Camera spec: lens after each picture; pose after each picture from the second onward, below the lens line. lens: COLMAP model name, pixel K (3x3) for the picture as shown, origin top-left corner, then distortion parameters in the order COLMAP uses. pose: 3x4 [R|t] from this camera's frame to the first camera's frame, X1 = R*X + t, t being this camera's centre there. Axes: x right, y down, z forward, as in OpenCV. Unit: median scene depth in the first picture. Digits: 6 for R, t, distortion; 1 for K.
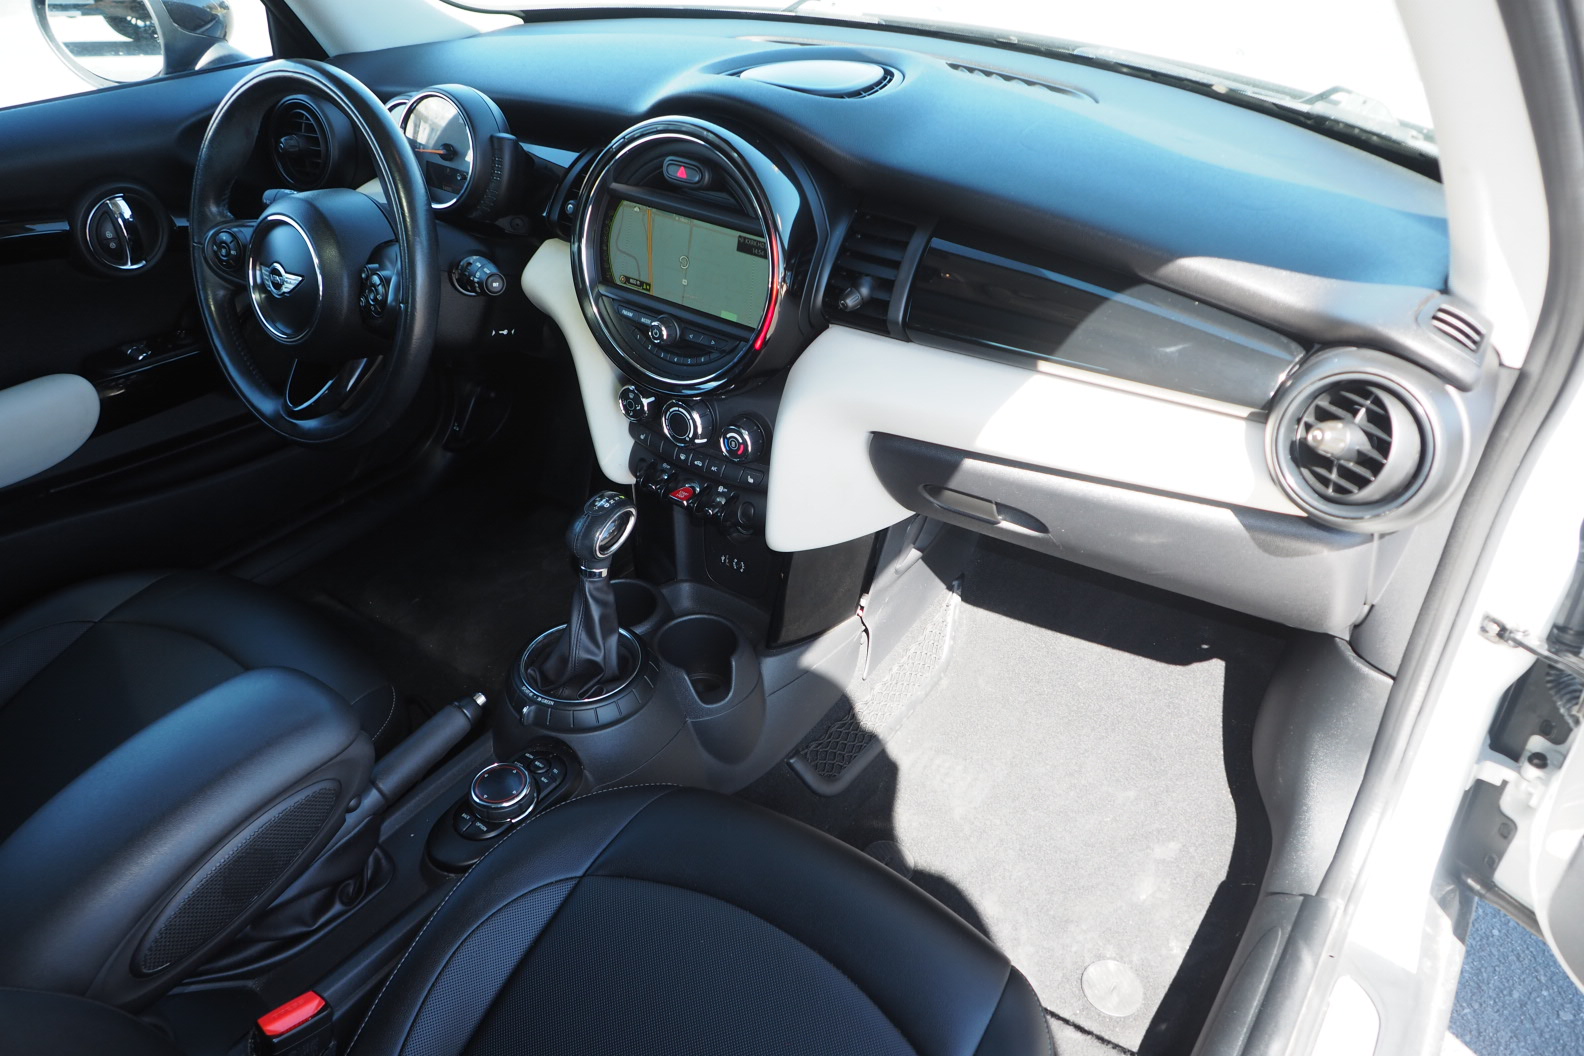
lens RADIAL K [[1149.4, 0, 791.2], [0, 1149.4, 525.8], [0, 0, 1]] dist [-0.007072, -0.002447]
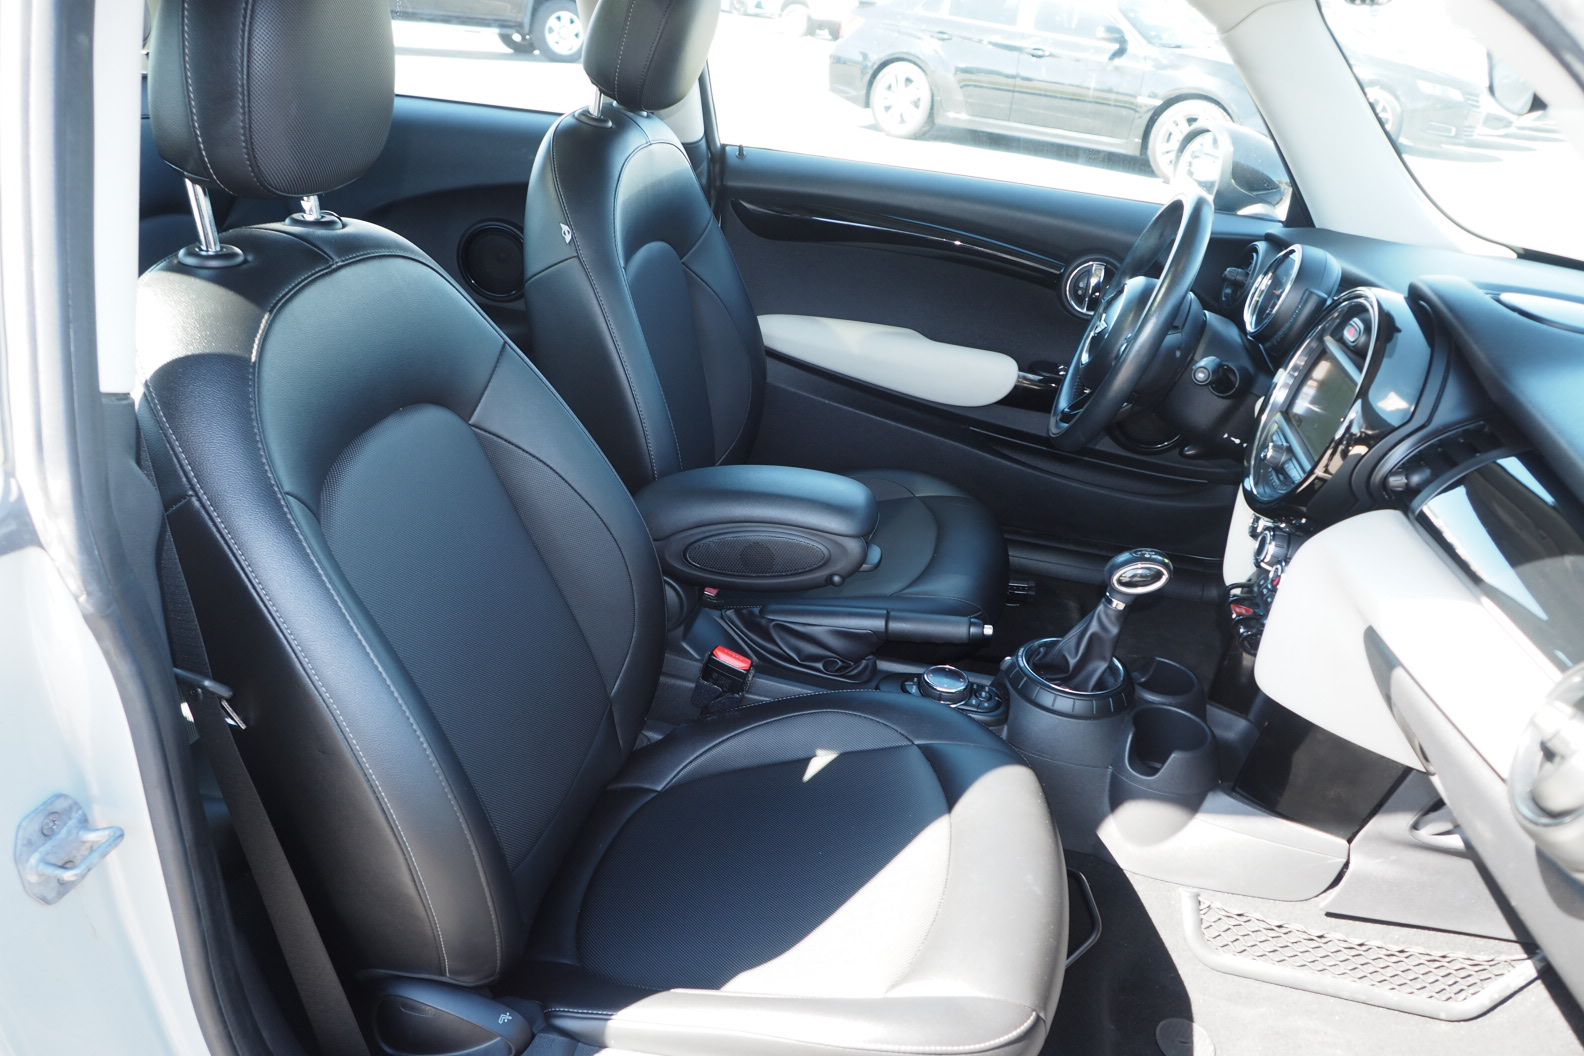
lens RADIAL K [[1104.6, 0, 790.1], [0, 1104.6, 529.2], [0, 0, 1]] dist [-0.047528, 0.007317]
pose [[0.418237, 0.439048, -0.795182, 0.561827], [-0.582579, 0.801312, 0.136016, 0.020567], [0.696907, 0.406369, 0.590919, 0.060312]]
